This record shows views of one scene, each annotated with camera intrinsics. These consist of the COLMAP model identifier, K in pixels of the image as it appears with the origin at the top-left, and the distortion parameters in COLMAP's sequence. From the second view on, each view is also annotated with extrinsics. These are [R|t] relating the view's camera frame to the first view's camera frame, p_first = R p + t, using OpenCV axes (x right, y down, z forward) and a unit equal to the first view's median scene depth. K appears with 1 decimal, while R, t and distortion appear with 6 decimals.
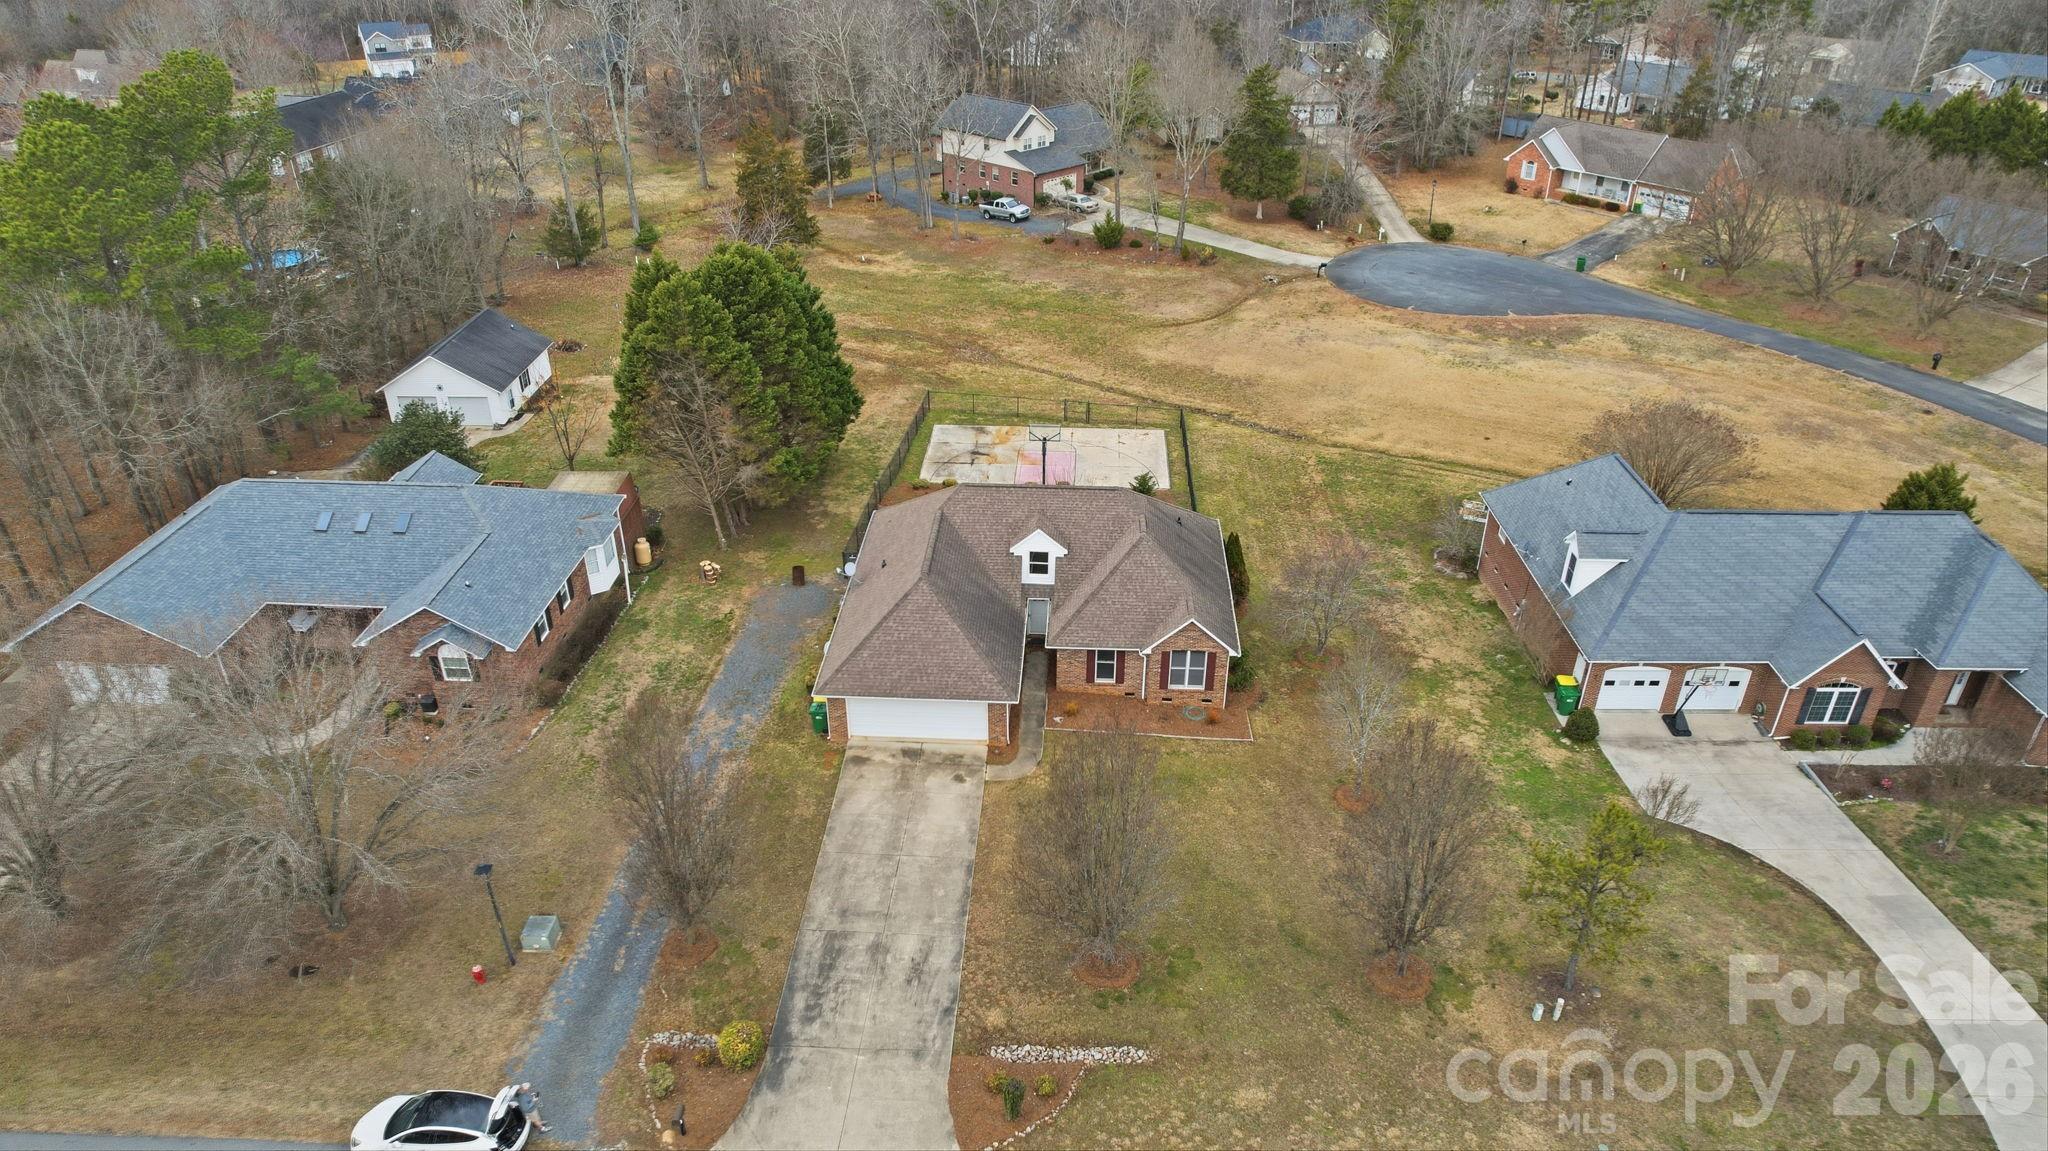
lens RADIAL K [[1308.3, 0, 1030.7], [0, 1308.3, 587.3], [0, 0, 1]] dist [-0.066970, 0.048064]
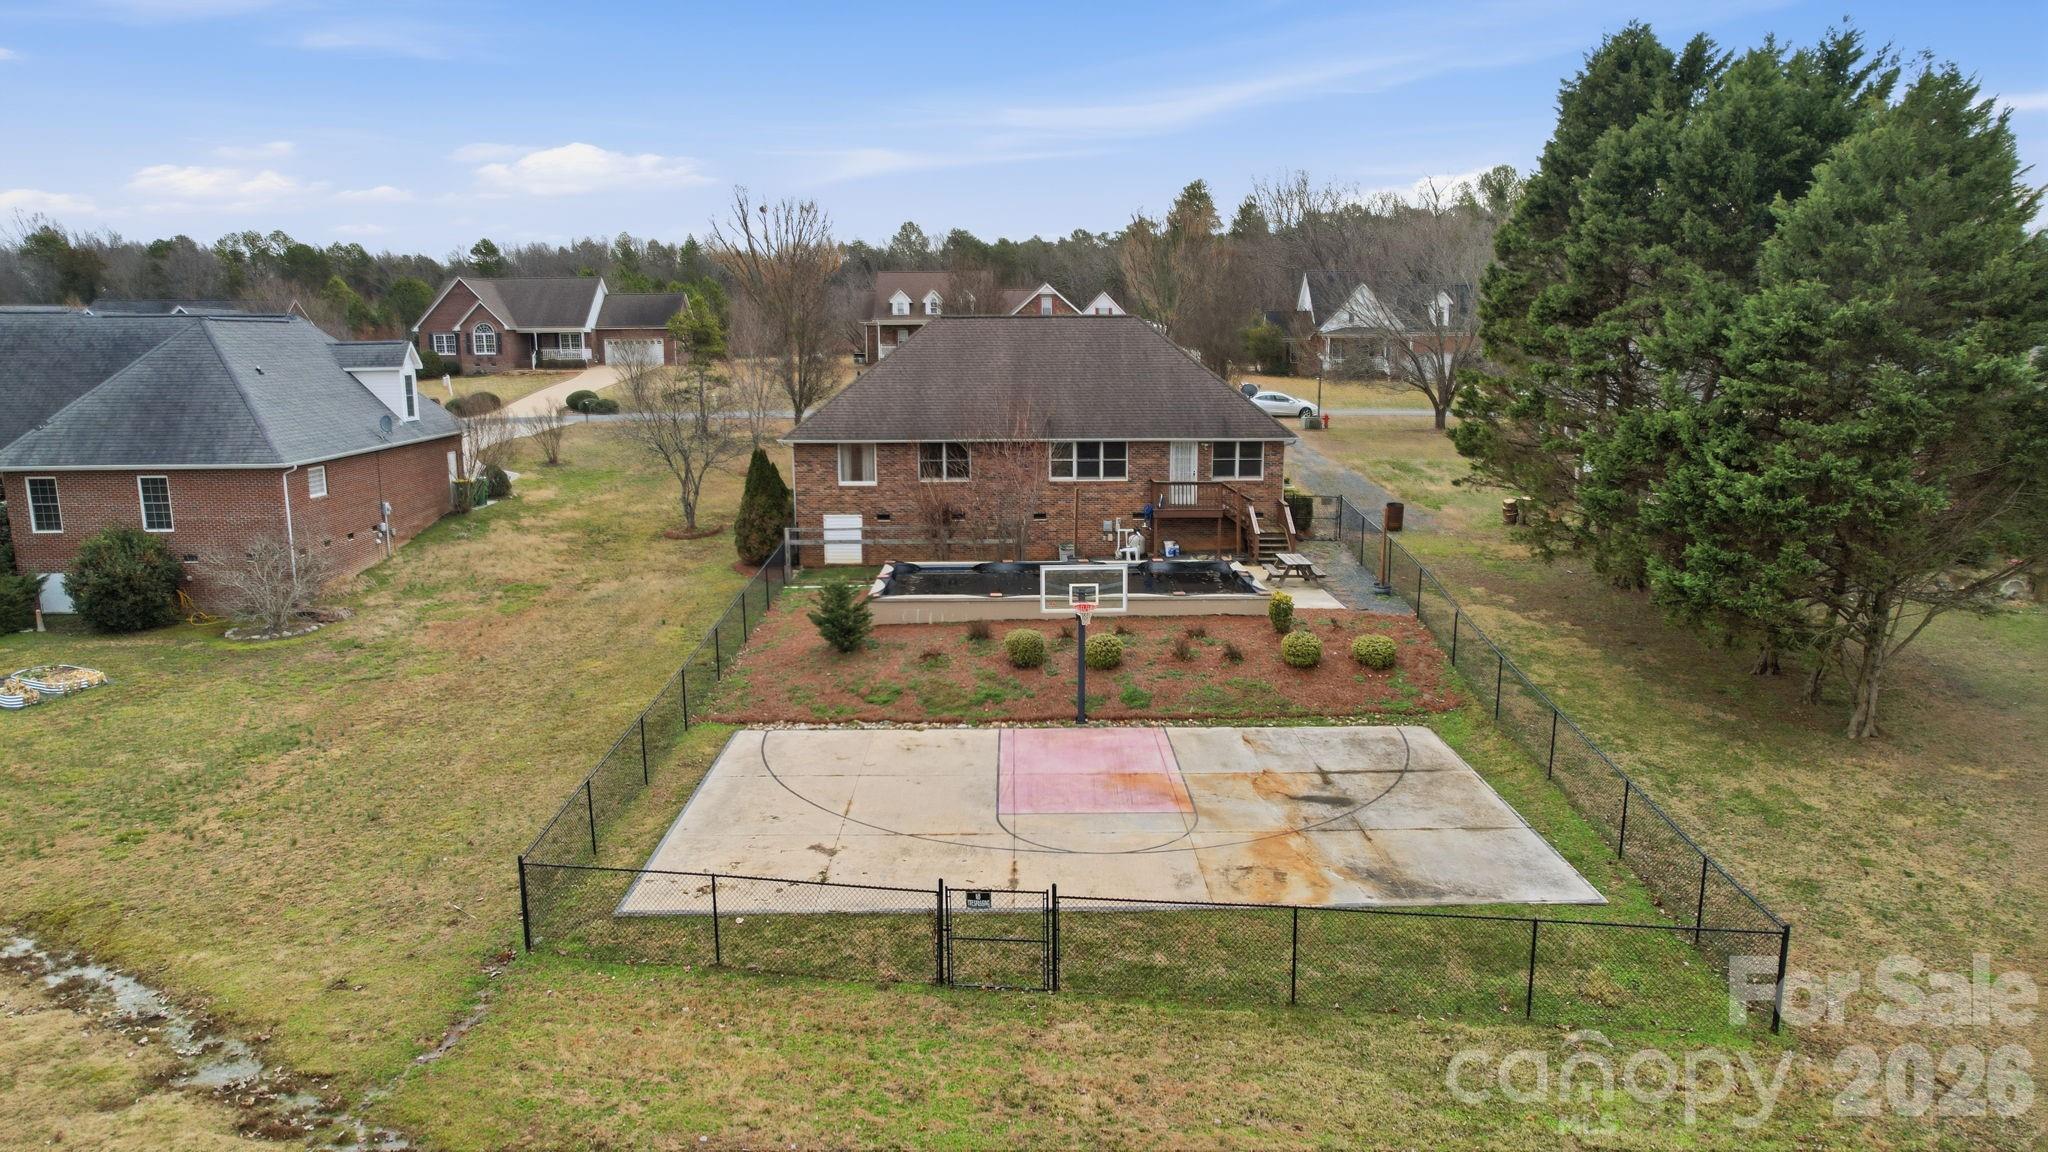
lens RADIAL K [[1308.3, 0, 1025.2], [0, 1308.3, 582.8], [0, 0, 1]] dist [-0.066970, 0.048064]
pose [[-0.998306, 0.012448, -0.056834, 0.066735], [-0.027869, 0.755178, 0.654927, -0.498404], [0.051072, 0.655401, -0.753552, 1.791019]]
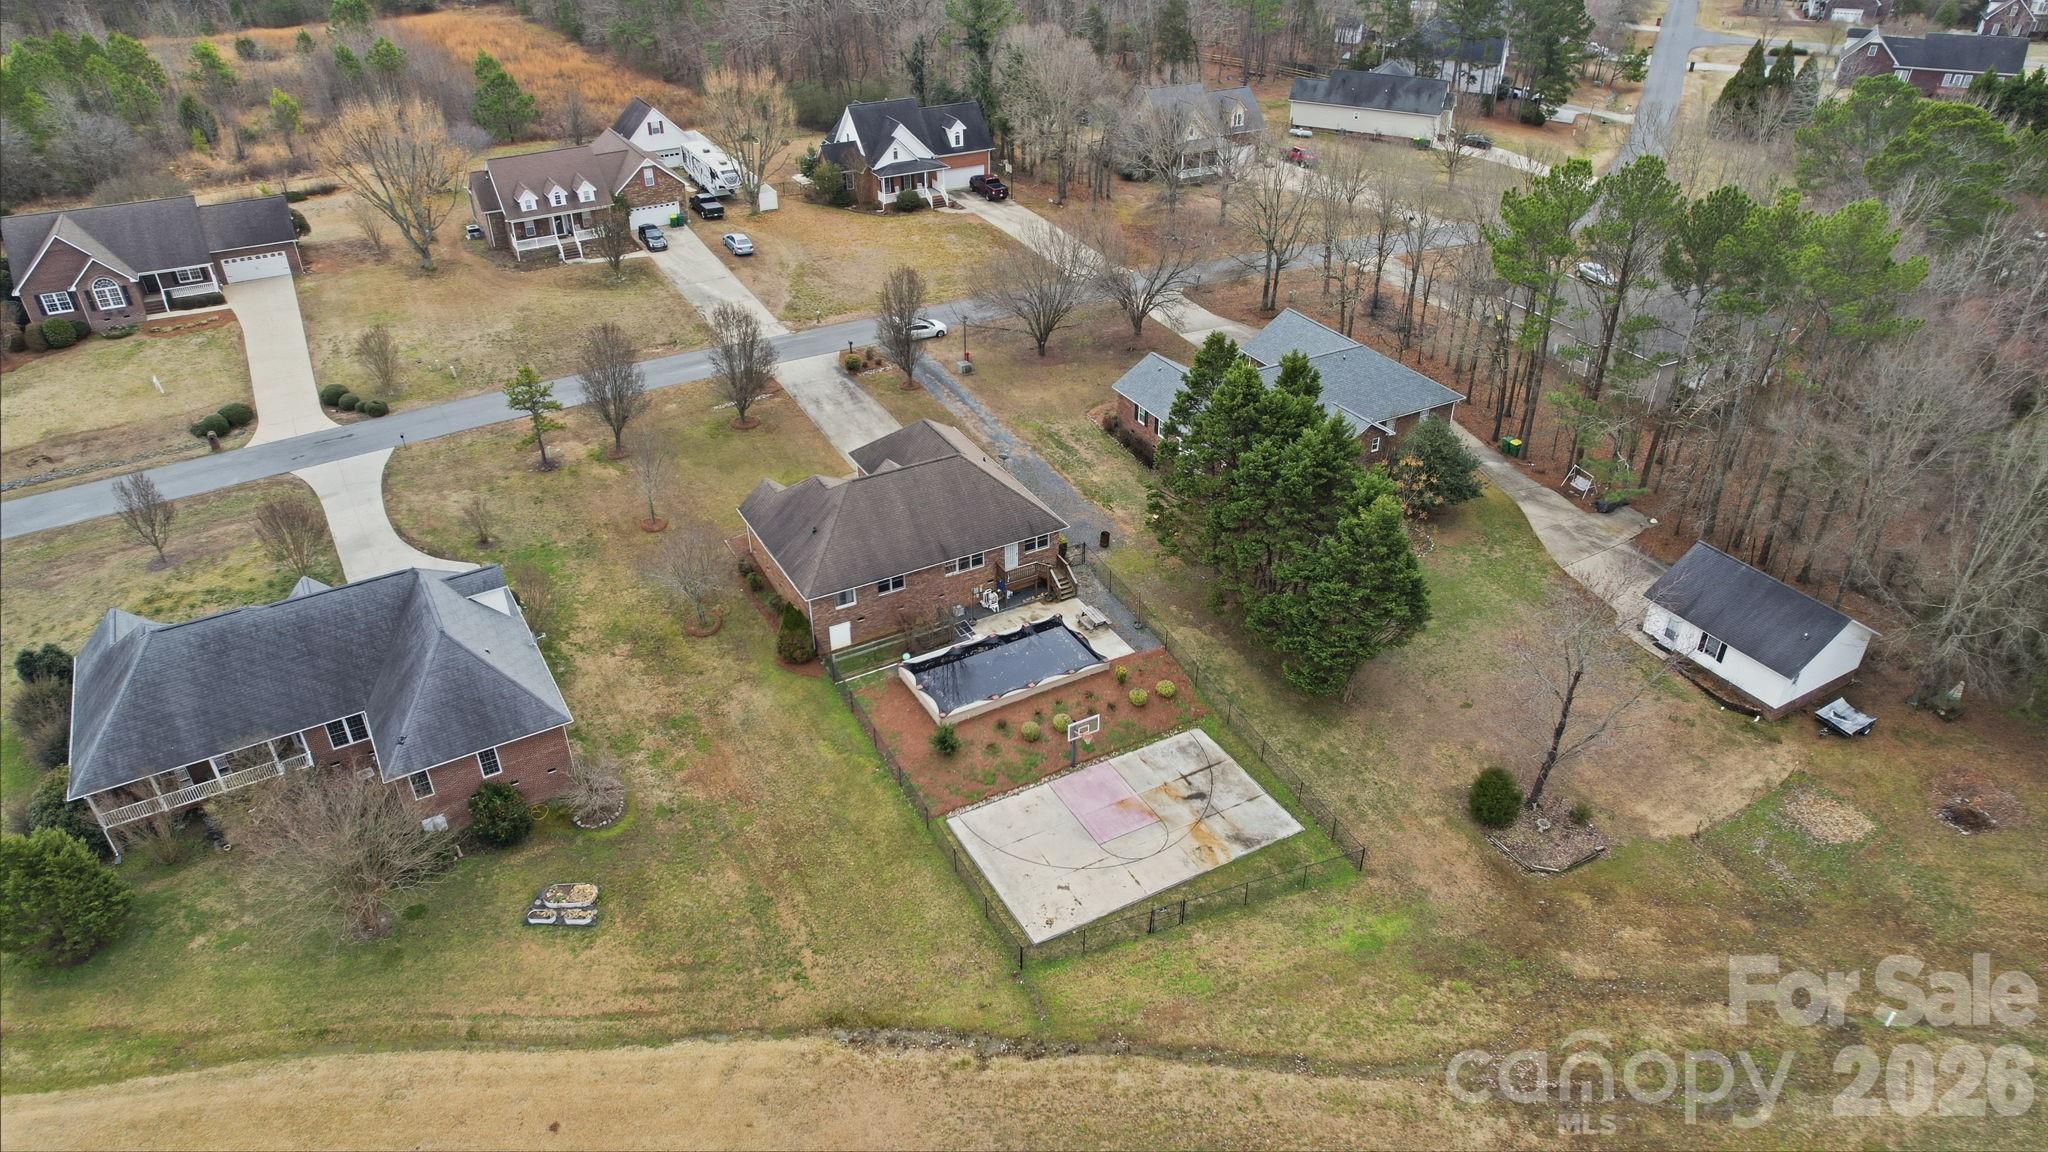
lens RADIAL K [[1308.3, 0, 1028.7], [0, 1308.3, 572.4], [0, 0, 1]] dist [-0.066970, 0.048064]
pose [[-0.852056, 0.277000, -0.444153, 0.551069], [-0.263698, 0.505832, 0.821339, -1.210178], [0.452178, 0.816949, -0.357952, 1.702943]]
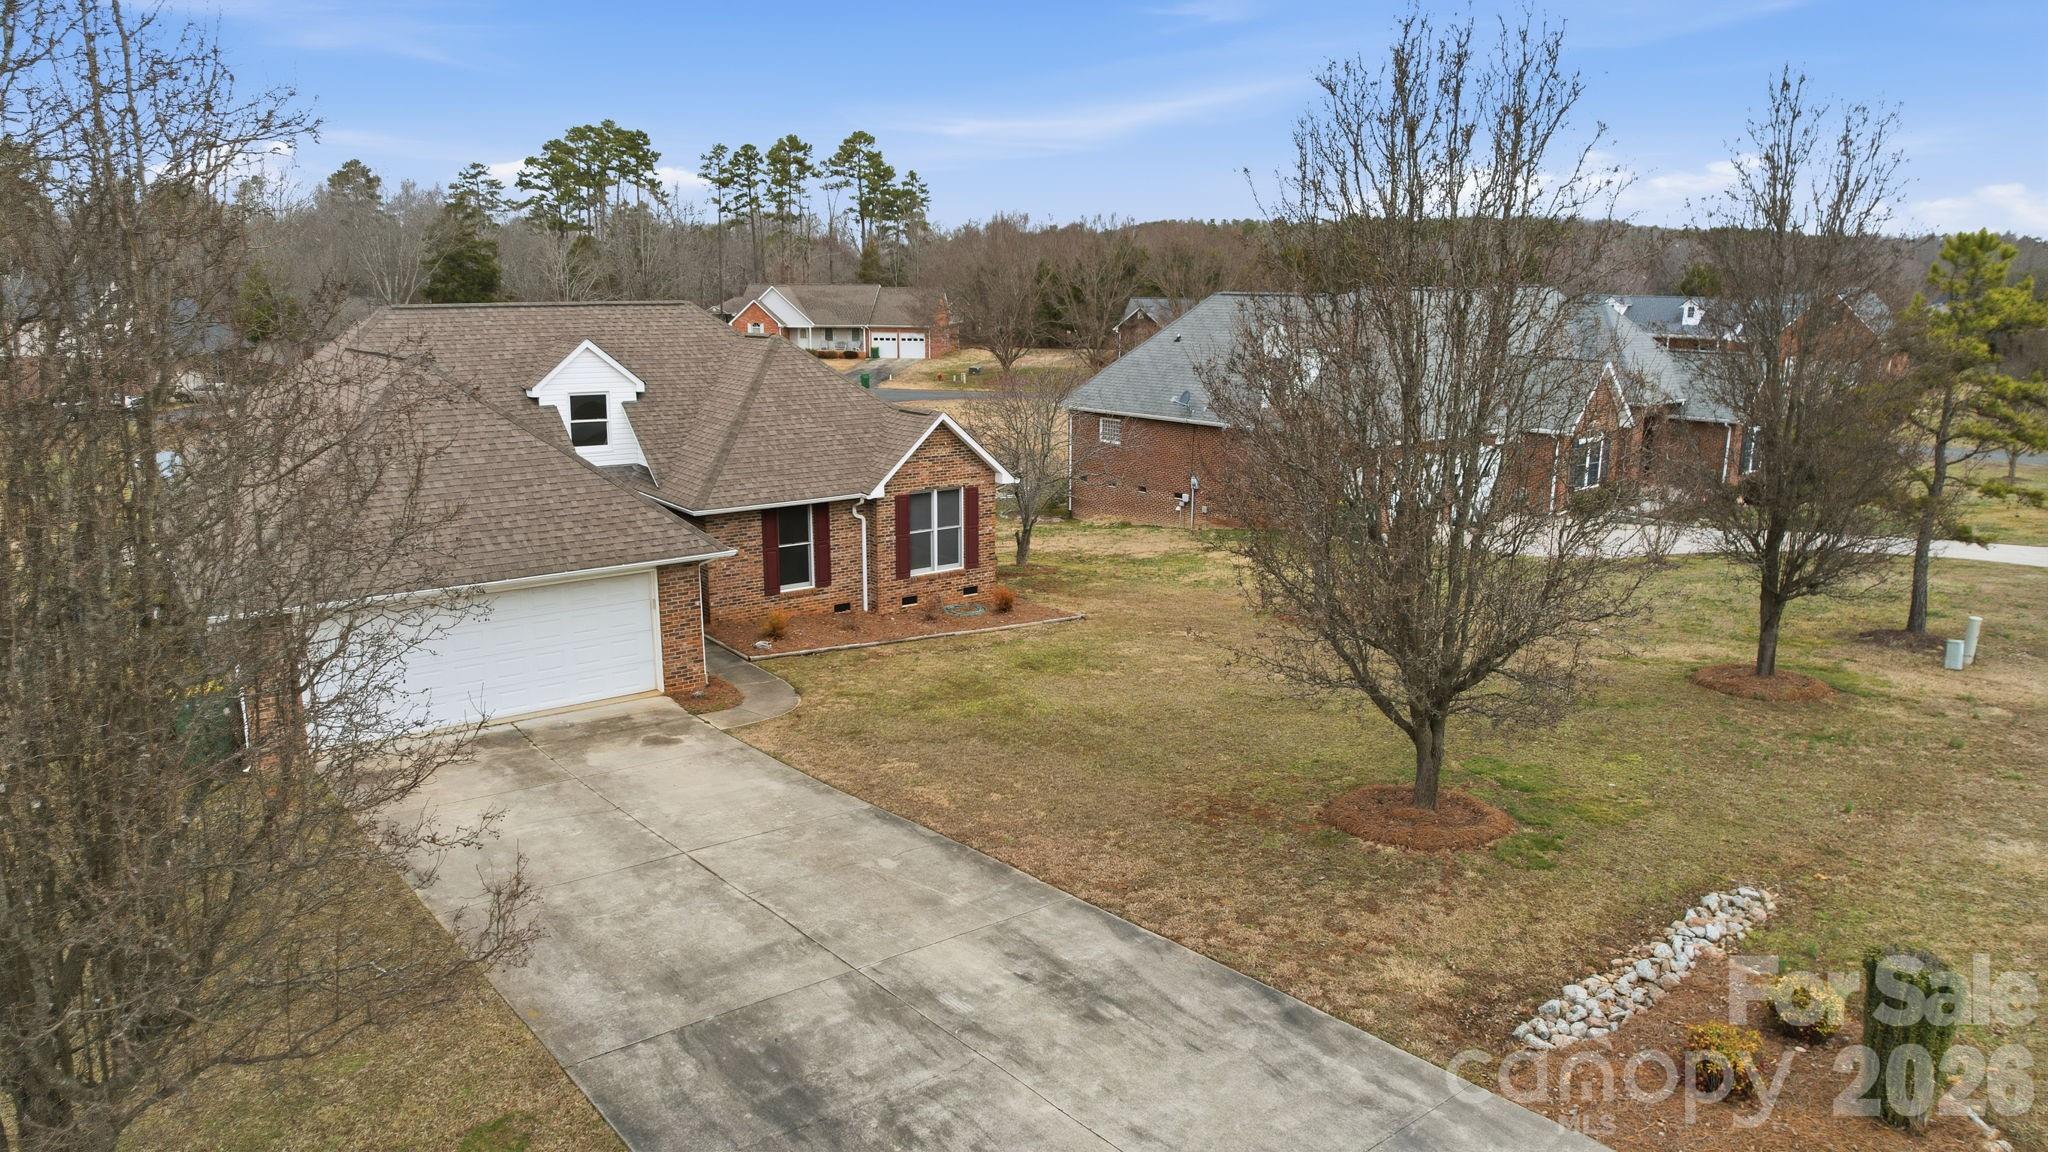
lens RADIAL K [[1308.3, 0, 1028.0], [0, 1308.3, 588.9], [0, 0, 1]] dist [-0.066970, 0.048064]
pose [[0.765577, -0.145498, 0.626676, -0.195891], [0.321724, 0.930126, -0.177082, 0.193063], [-0.557123, 0.337187, 0.758893, 0.561860]]
